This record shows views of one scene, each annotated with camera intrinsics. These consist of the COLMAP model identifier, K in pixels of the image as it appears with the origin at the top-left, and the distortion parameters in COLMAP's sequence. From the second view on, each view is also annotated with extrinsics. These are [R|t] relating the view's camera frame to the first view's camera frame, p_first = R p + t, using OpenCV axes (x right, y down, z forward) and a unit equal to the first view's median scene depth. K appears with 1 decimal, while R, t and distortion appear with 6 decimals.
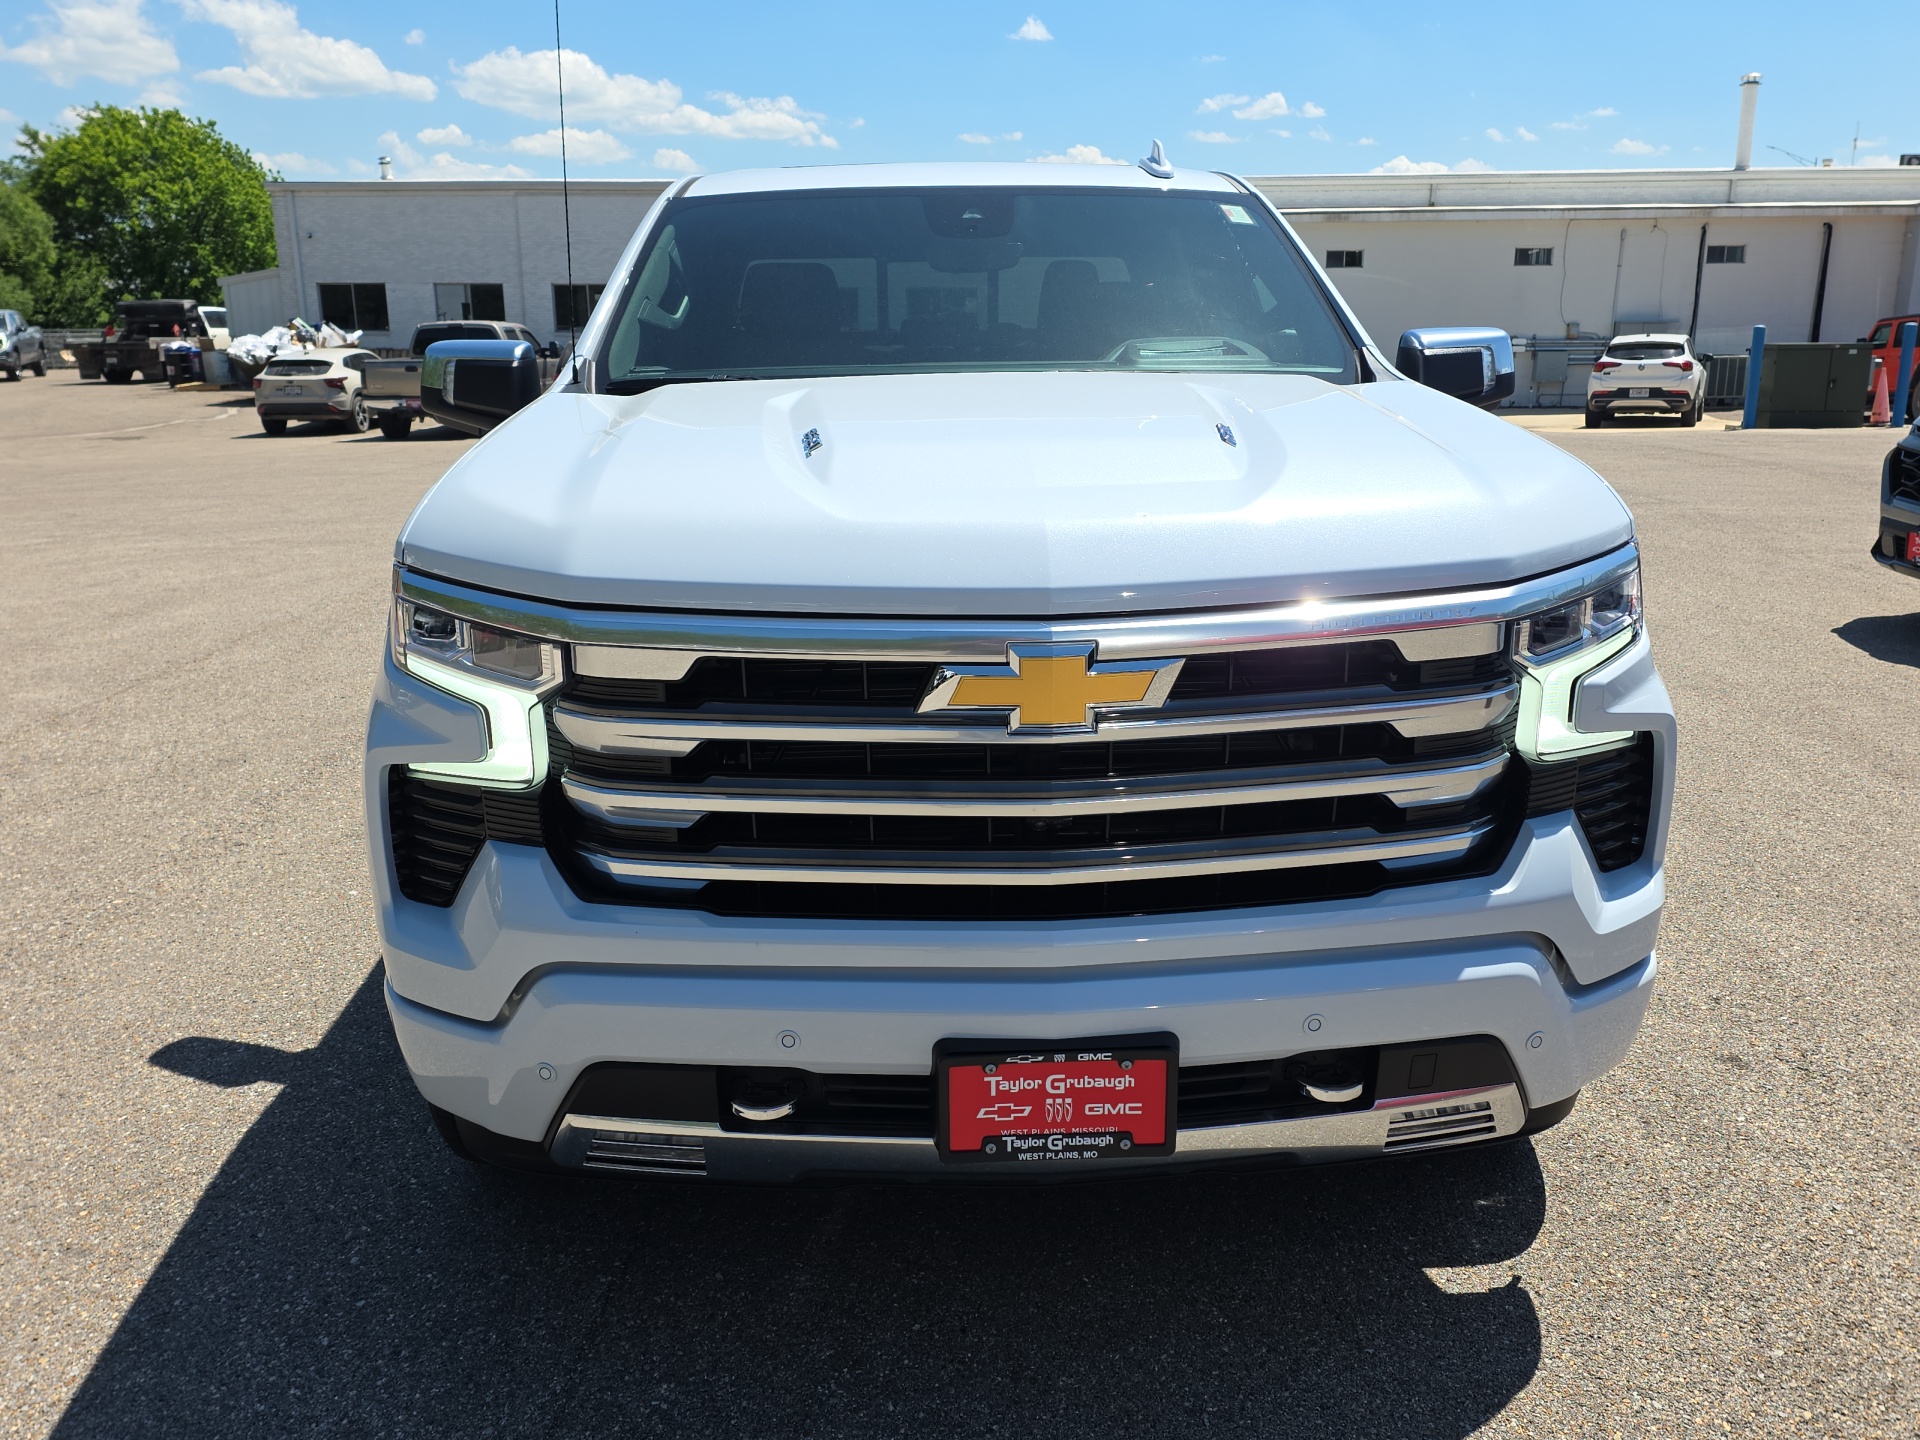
lens RADIAL K [[1582.9, 0, 960.6], [0, 1582.9, 706.8], [0, 0, 1]] dist [0.077371, -0.067645]
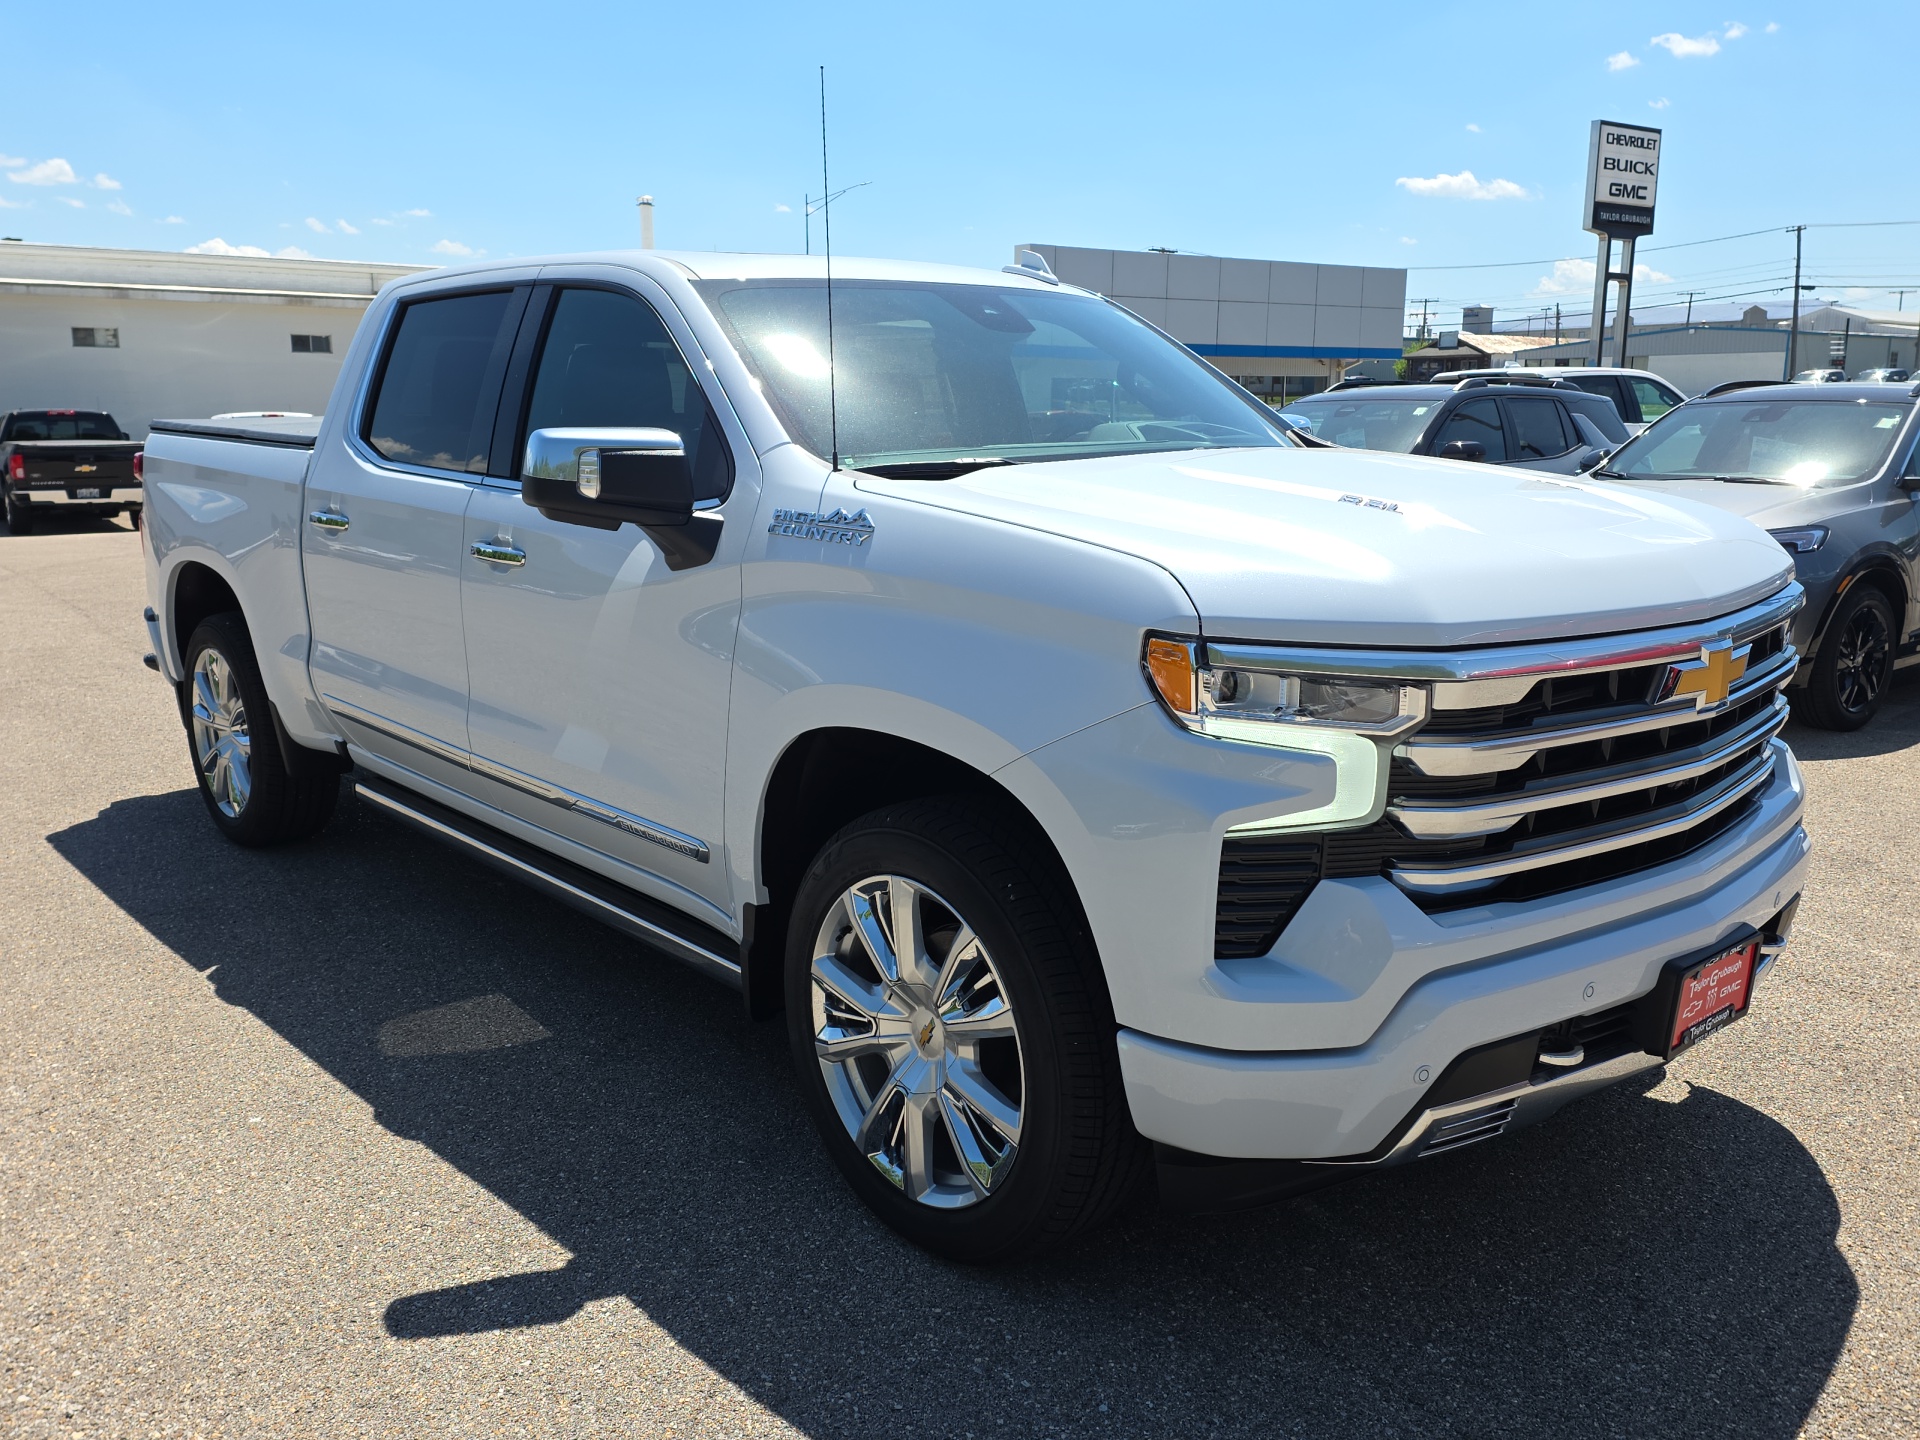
lens RADIAL K [[1582.9, 0, 946.9], [0, 1582.9, 705.8], [0, 0, 1]] dist [0.077371, -0.067645]
pose [[0.784603, -0.113182, 0.609580, -1.161376], [0.145503, 0.989351, -0.003585, -0.067567], [-0.602683, 0.091508, 0.792717, 0.298315]]
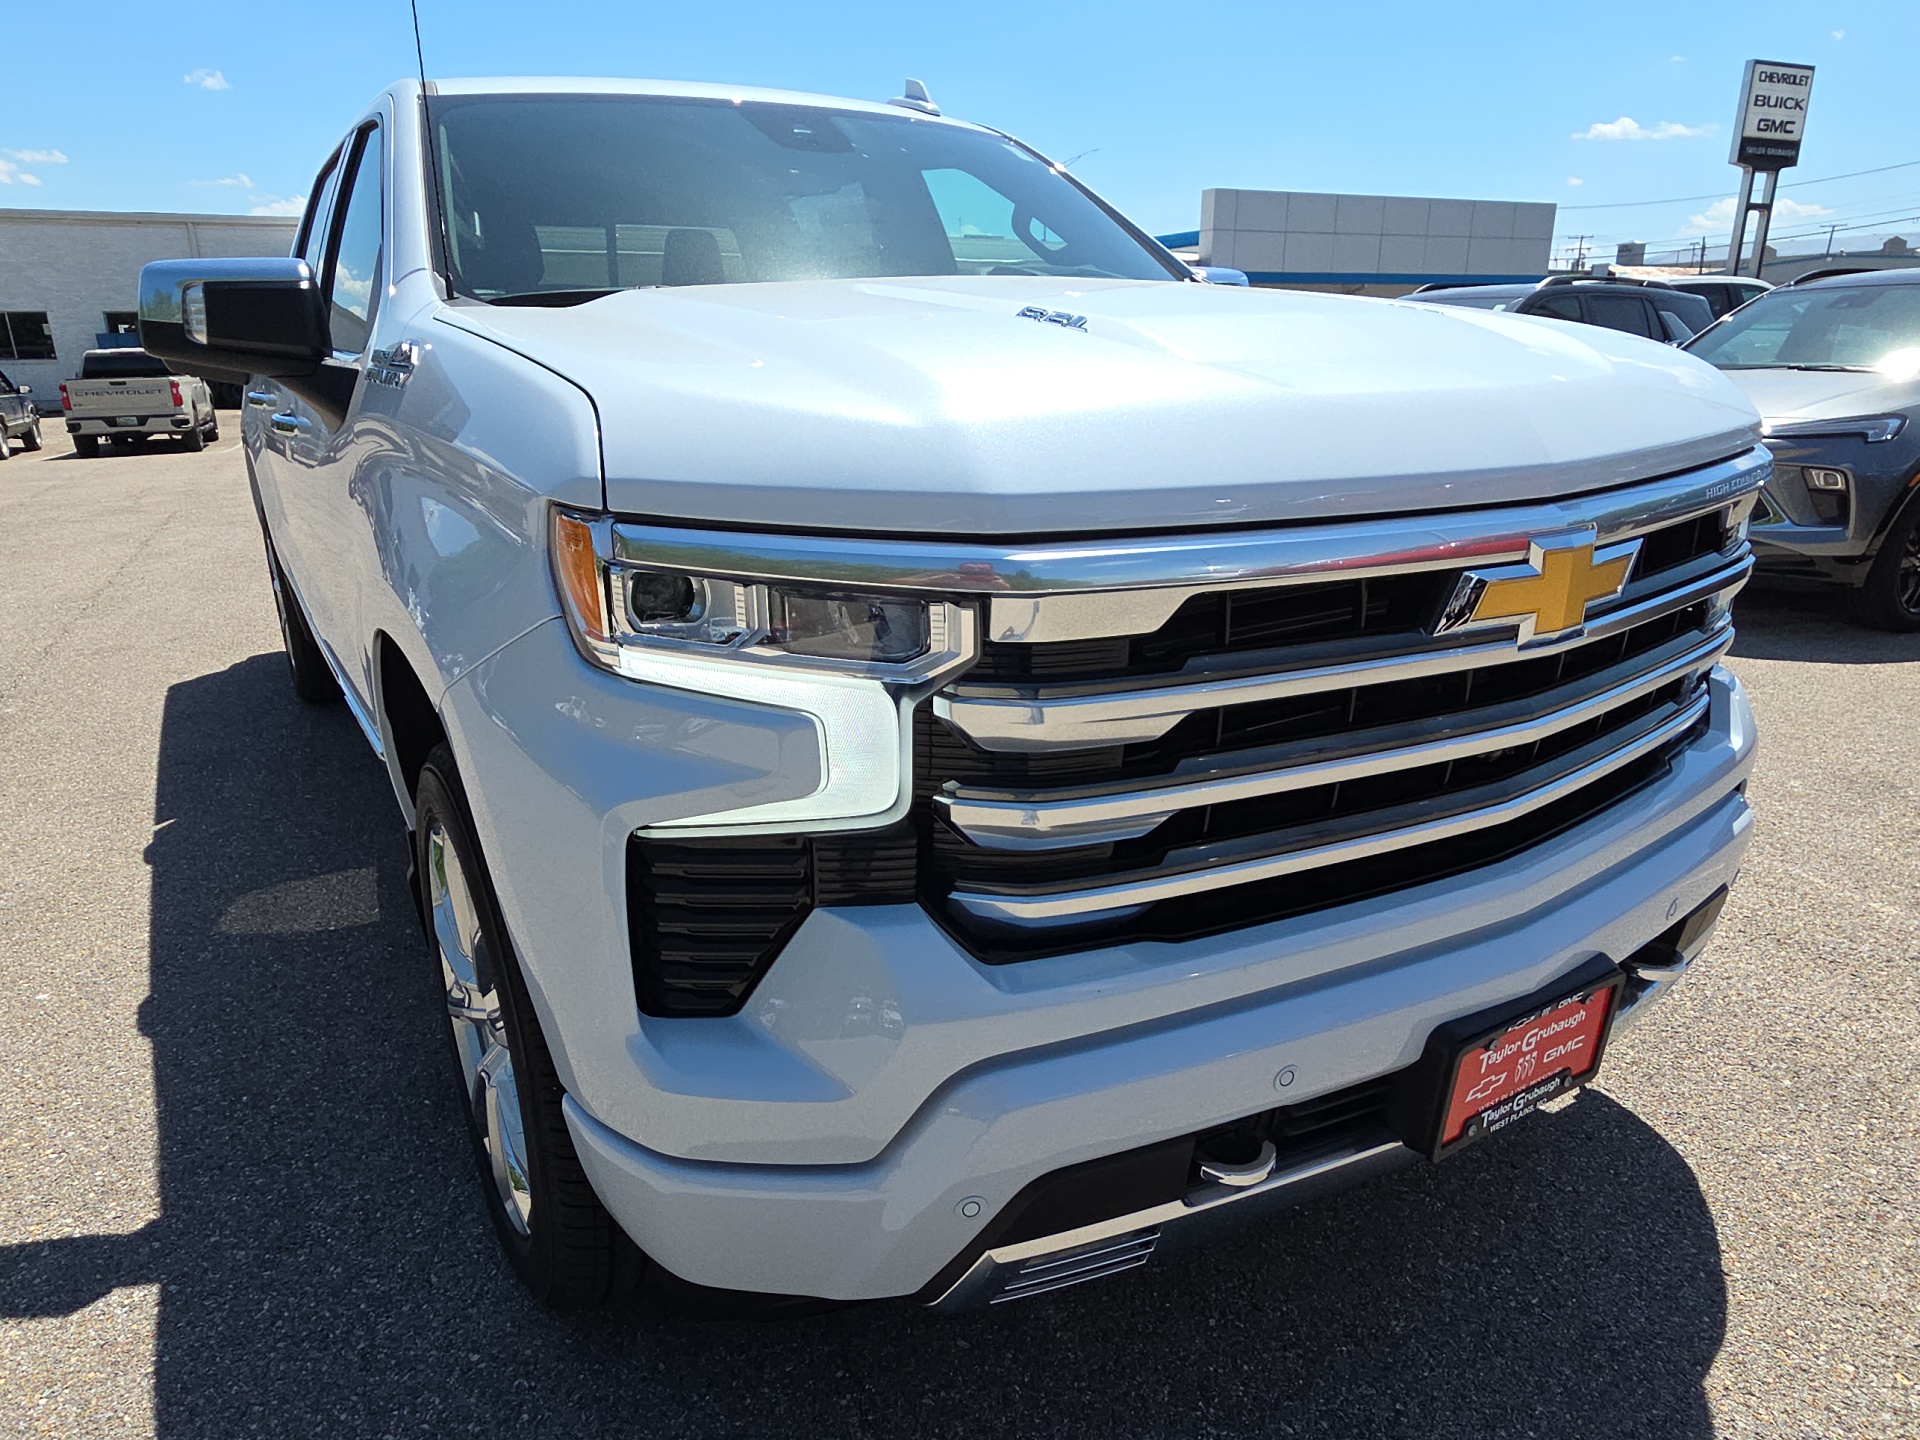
lens RADIAL K [[1212.6, 0, 934.1], [0, 1212.6, 732.1], [0, 0, 1]] dist [0.013943, -0.007576]
pose [[0.882583, -0.154269, 0.444127, -0.480623], [0.124025, 0.987569, 0.096569, -0.034924], [-0.453504, -0.030147, 0.890744, 0.530914]]
